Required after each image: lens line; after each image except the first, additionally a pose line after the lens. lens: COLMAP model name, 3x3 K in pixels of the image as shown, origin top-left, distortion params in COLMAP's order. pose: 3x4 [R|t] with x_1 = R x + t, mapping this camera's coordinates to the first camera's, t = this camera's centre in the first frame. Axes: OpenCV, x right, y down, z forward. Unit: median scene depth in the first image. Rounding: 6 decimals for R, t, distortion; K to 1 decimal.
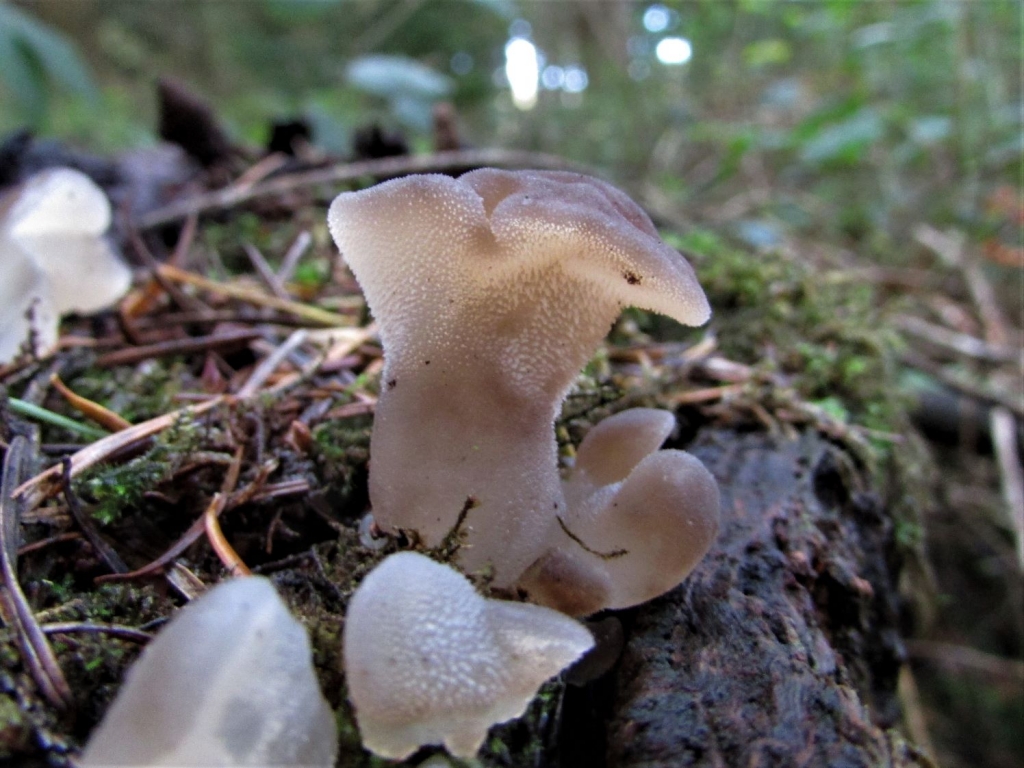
lens RADIAL K [[913.9, 0, 516.2], [0, 913.9, 384.9], [0, 0, 1]] dist [-0.004757, -0.031957]
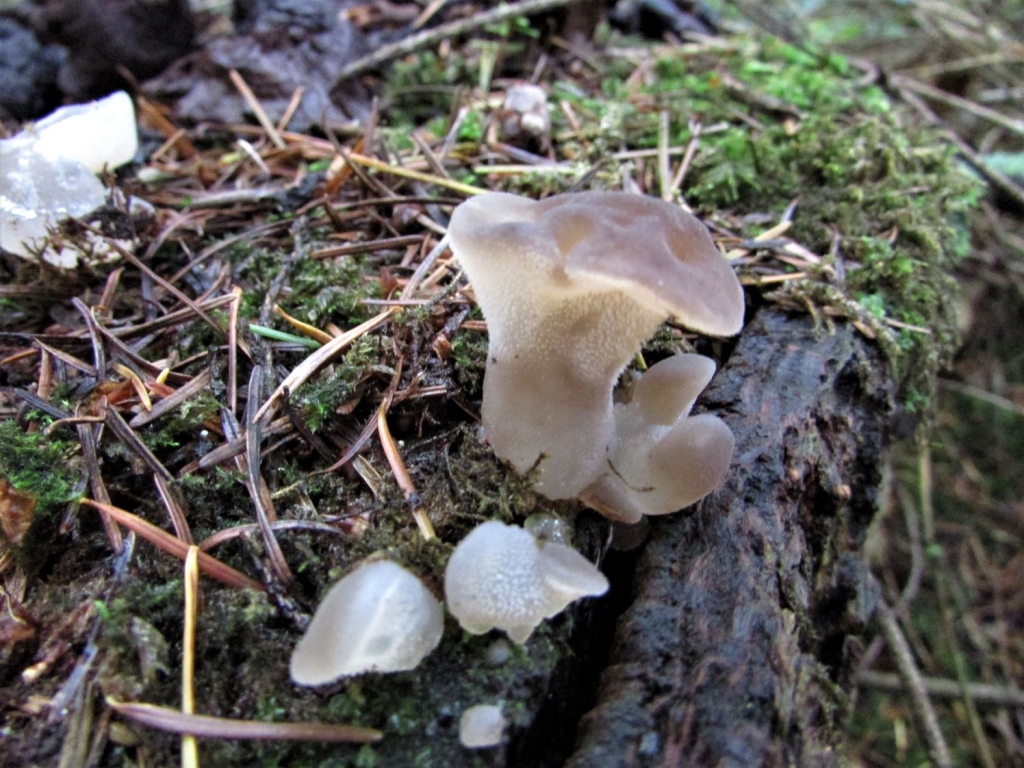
lens RADIAL K [[699.3, 0, 509.1], [0, 699.3, 379.2], [0, 0, 1]] dist [-0.004433, -0.001924]
pose [[0.978152, 0.090064, -0.187371, 0.082430], [-0.013989, 0.927758, 0.372921, -0.348018], [0.207421, -0.362152, 0.908748, 0.020541]]
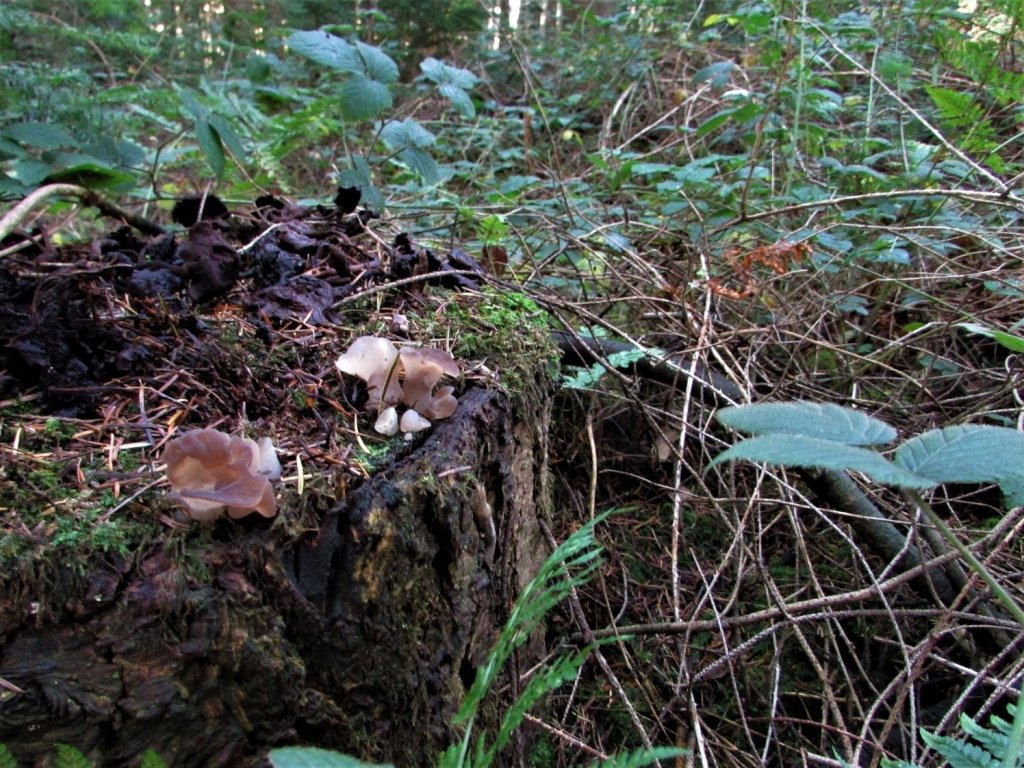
lens RADIAL K [[913.9, 0, 511.3], [0, 913.9, 384.4], [0, 0, 1]] dist [-0.004757, -0.031957]
pose [[0.996355, 0.079785, 0.030194, 0.388992], [-0.082865, 0.989263, 0.120382, -0.772991], [-0.020265, -0.122445, 0.992268, -5.108246]]
